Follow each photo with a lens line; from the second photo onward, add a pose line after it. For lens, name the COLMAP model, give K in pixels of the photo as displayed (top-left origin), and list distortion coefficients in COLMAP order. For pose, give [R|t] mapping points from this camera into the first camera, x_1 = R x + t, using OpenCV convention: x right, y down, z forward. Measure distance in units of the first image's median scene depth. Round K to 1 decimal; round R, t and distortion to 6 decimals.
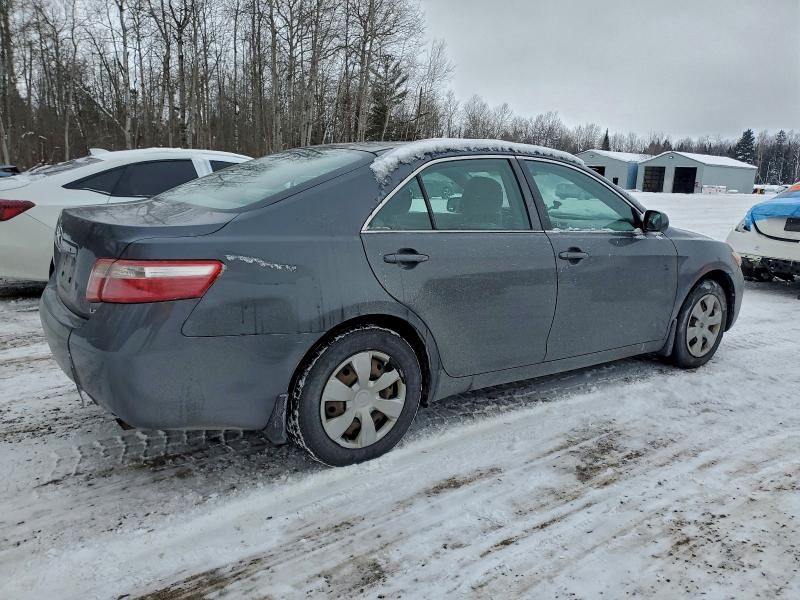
lens RADIAL K [[643.7, 0, 409.7], [0, 643.7, 299.5], [0, 0, 1]] dist [0.030116, -0.007326]
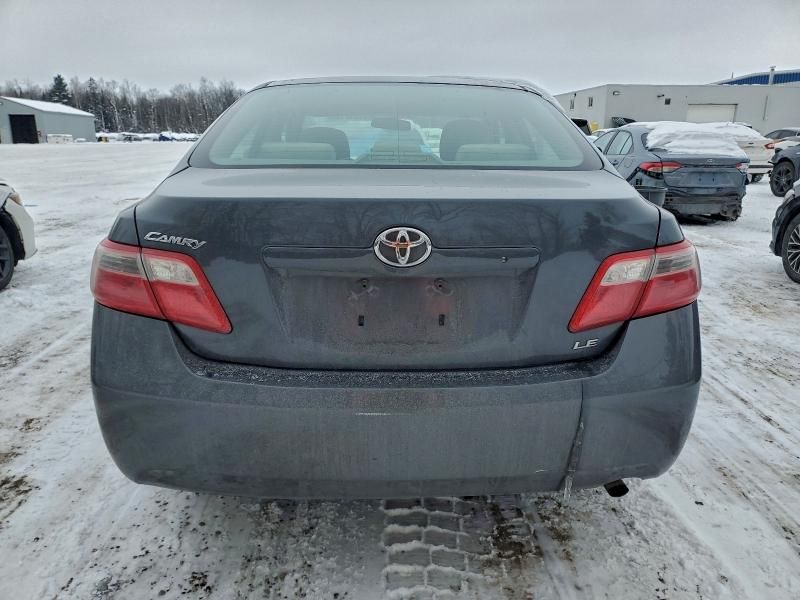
lens RADIAL K [[643.7, 0, 409.7], [0, 643.7, 299.5], [0, 0, 1]] dist [0.030116, -0.007326]
pose [[0.540356, -0.237048, 0.807356, -0.083851], [0.175703, 0.970133, 0.167244, -0.012138], [-0.822887, 0.051484, 0.565867, 0.061666]]
